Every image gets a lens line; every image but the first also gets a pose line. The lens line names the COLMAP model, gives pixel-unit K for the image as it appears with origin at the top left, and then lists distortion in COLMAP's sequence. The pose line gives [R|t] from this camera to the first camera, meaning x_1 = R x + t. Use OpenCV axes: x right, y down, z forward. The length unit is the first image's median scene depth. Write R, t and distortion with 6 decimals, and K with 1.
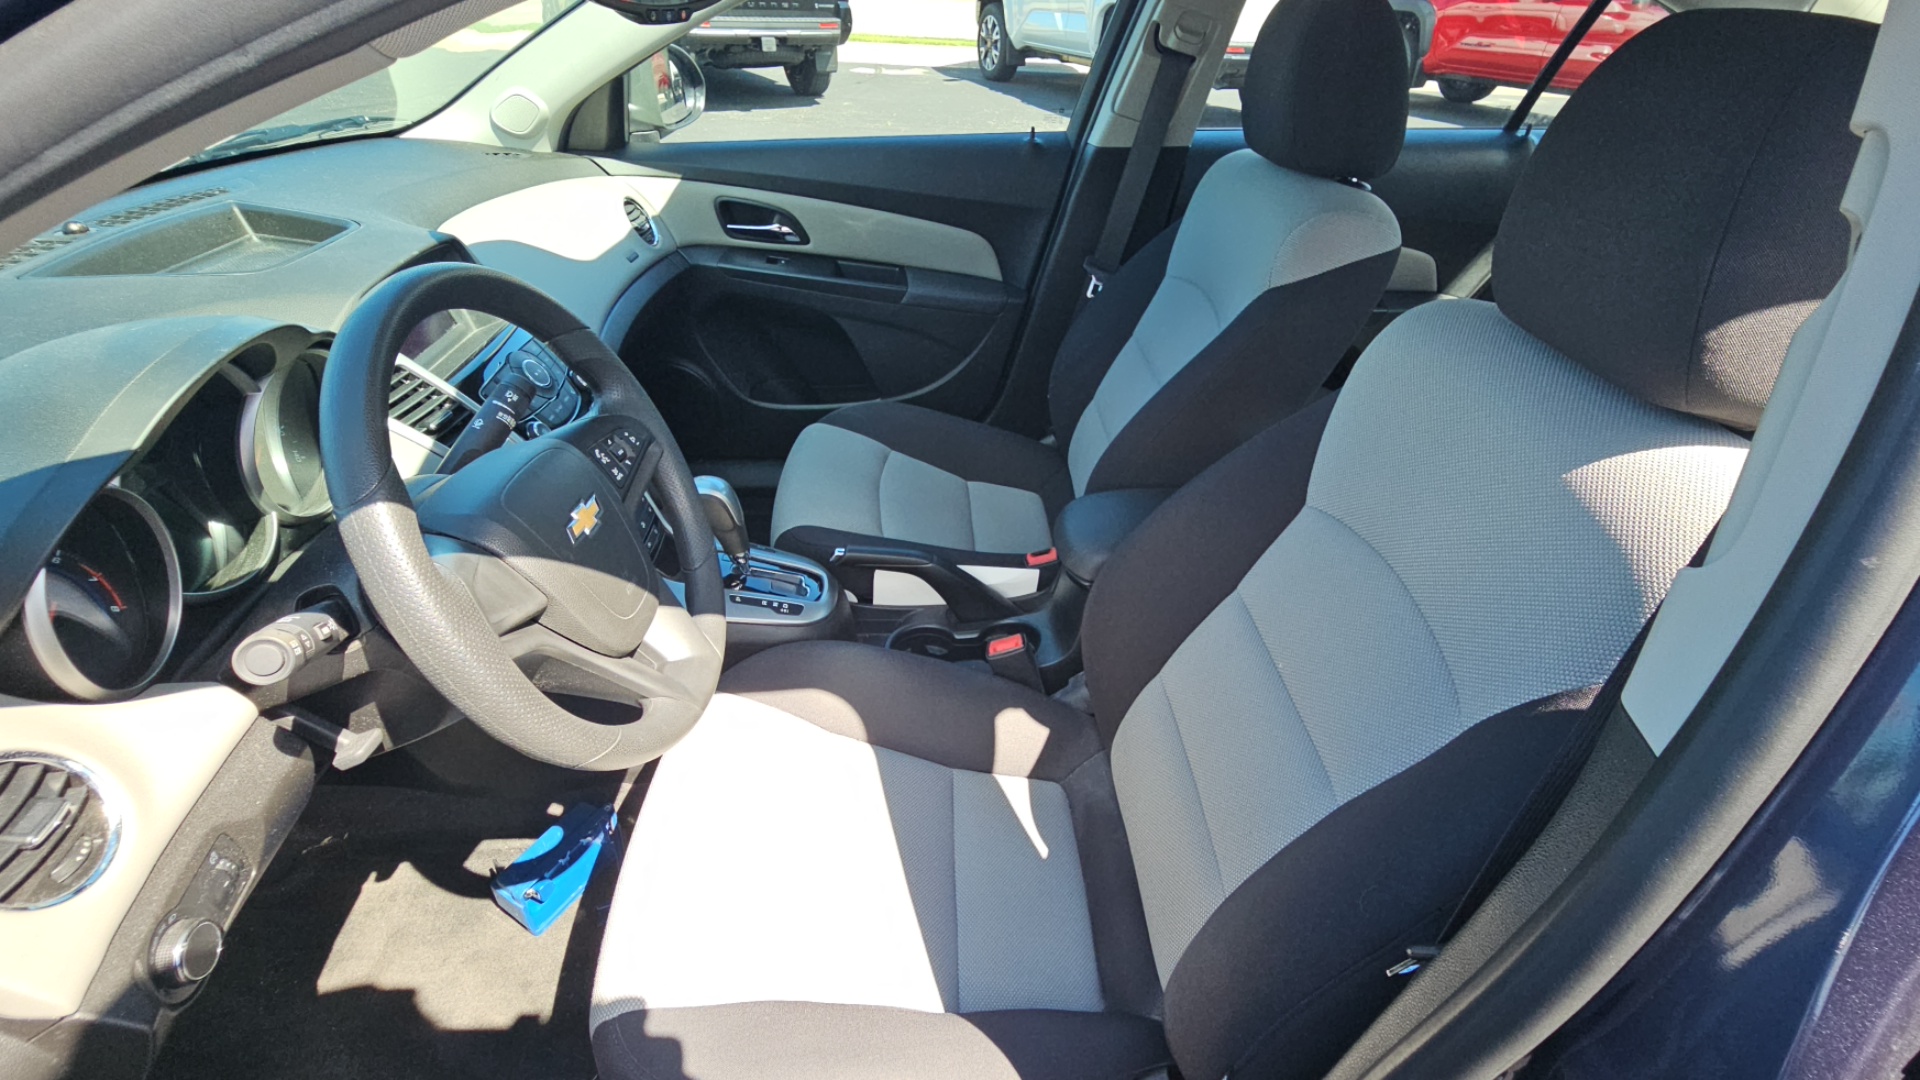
lens RADIAL K [[868.6, 0, 979.0], [0, 868.6, 542.9], [0, 0, 1]] dist [0.002017, -0.001238]
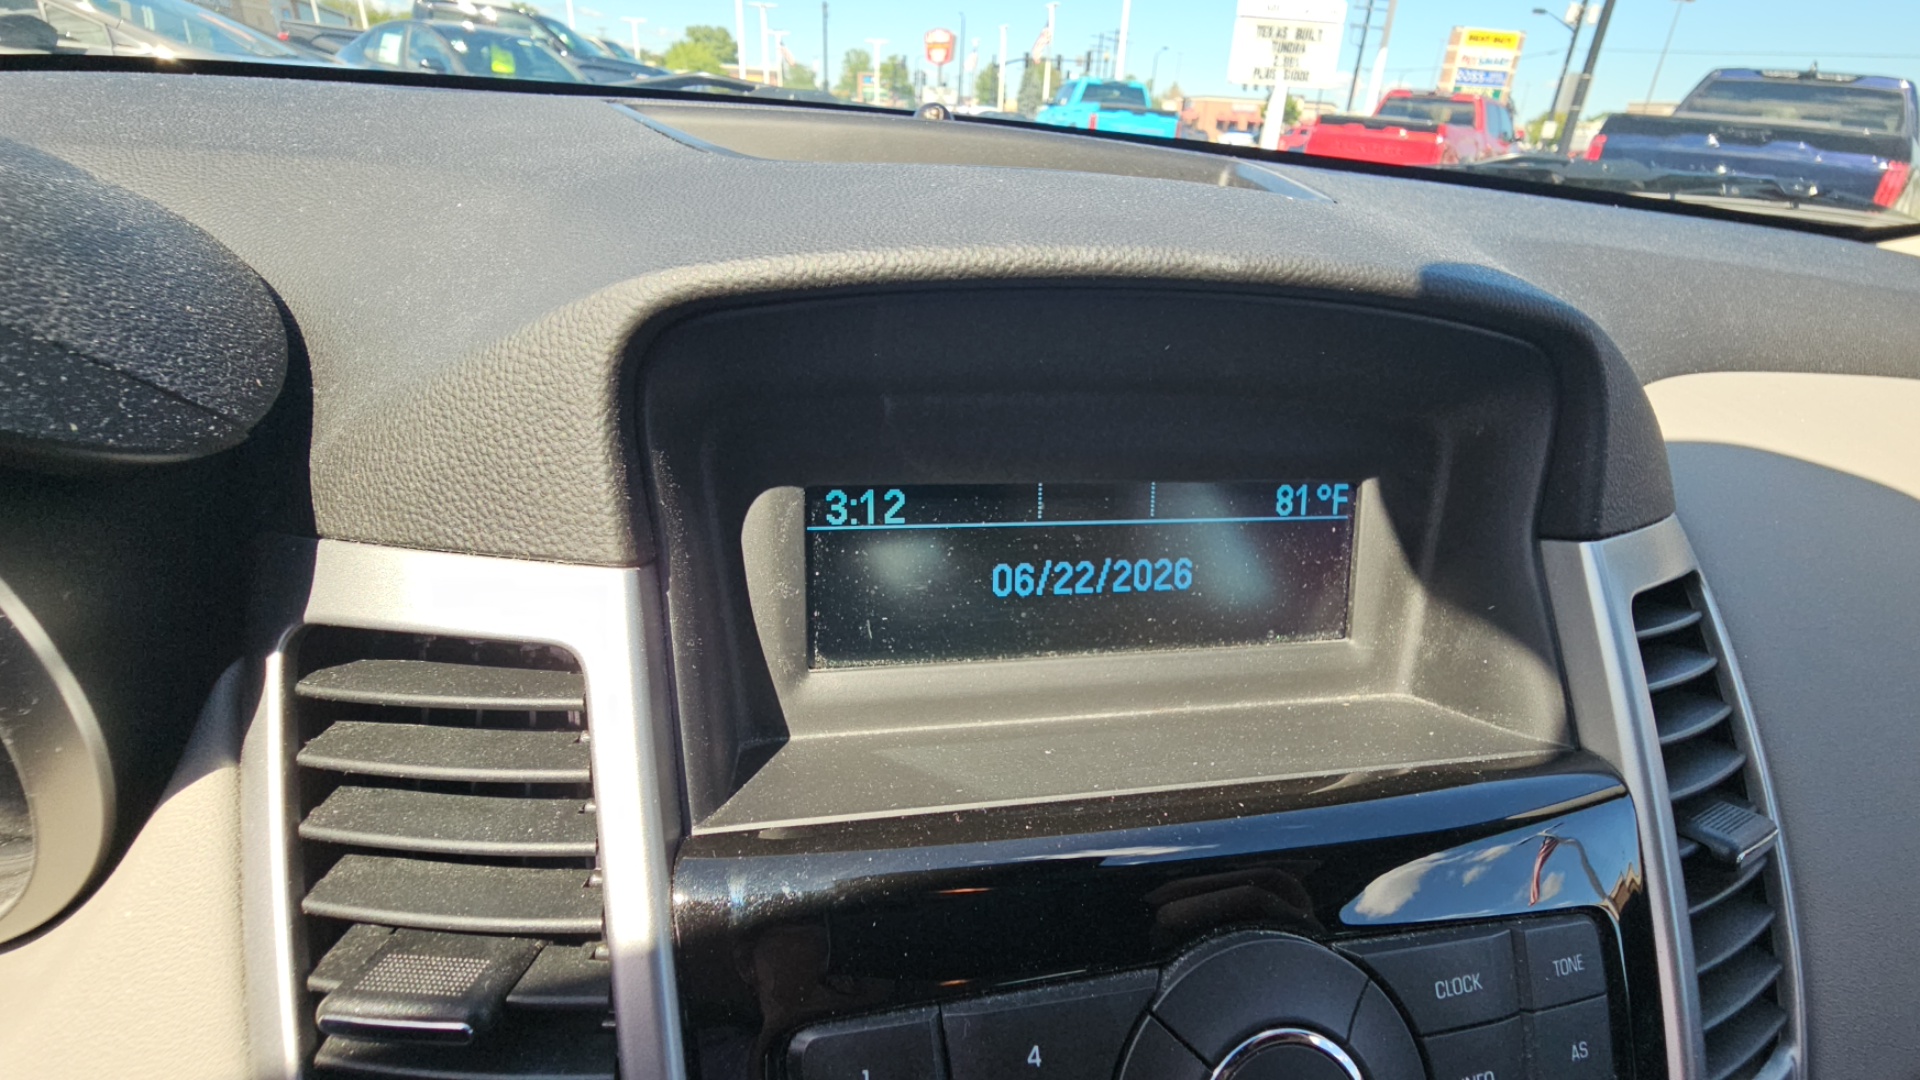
lens RADIAL K [[872.9, 0, 981.9], [0, 872.9, 538.9], [0, 0, 1]] dist [0.004851, -0.005008]
pose [[0.162587, 0.406238, -0.899186, -0.370424], [-0.615514, 0.754014, 0.229357, -0.241945], [0.771173, 0.516171, 0.372639, 0.742023]]
